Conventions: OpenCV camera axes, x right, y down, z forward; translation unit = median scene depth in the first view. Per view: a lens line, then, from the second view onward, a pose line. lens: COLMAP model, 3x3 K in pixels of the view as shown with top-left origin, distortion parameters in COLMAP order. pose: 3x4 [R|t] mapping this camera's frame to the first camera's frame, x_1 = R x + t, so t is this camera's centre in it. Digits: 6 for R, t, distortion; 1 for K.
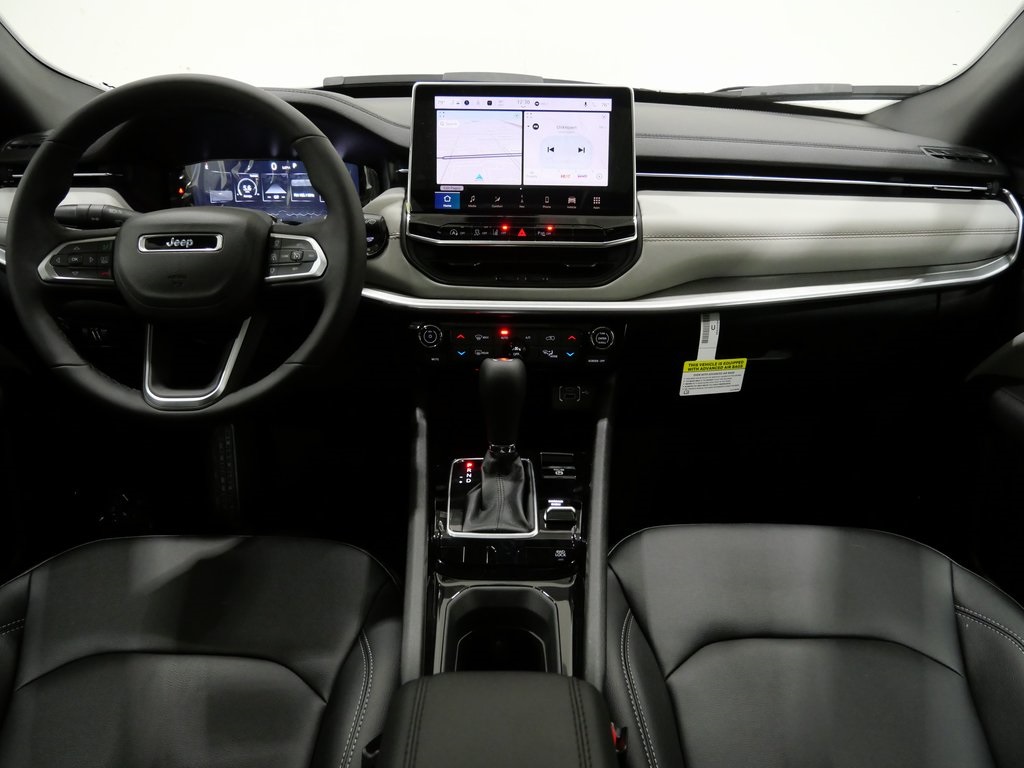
lens RADIAL K [[806.1, 0, 507.6], [0, 806.1, 385.5], [0, 0, 1]] dist [-0.000891, -0.000653]
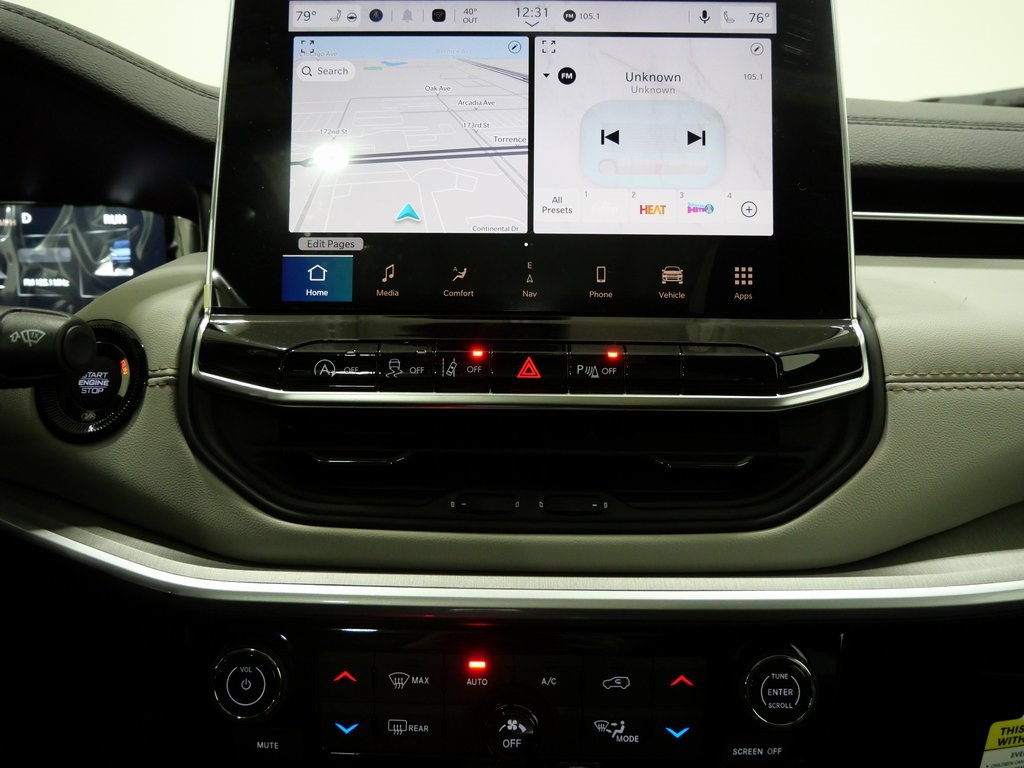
lens RADIAL K [[768.5, 0, 510.2], [0, 768.5, 385.4], [0, 0, 1]] dist [-0.010372, -0.000473]
pose [[0.999775, -0.001599, -0.021159, 0.016544], [-0.001531, 0.989122, -0.147092, -0.134265], [0.021164, 0.147092, 0.988896, 0.678781]]
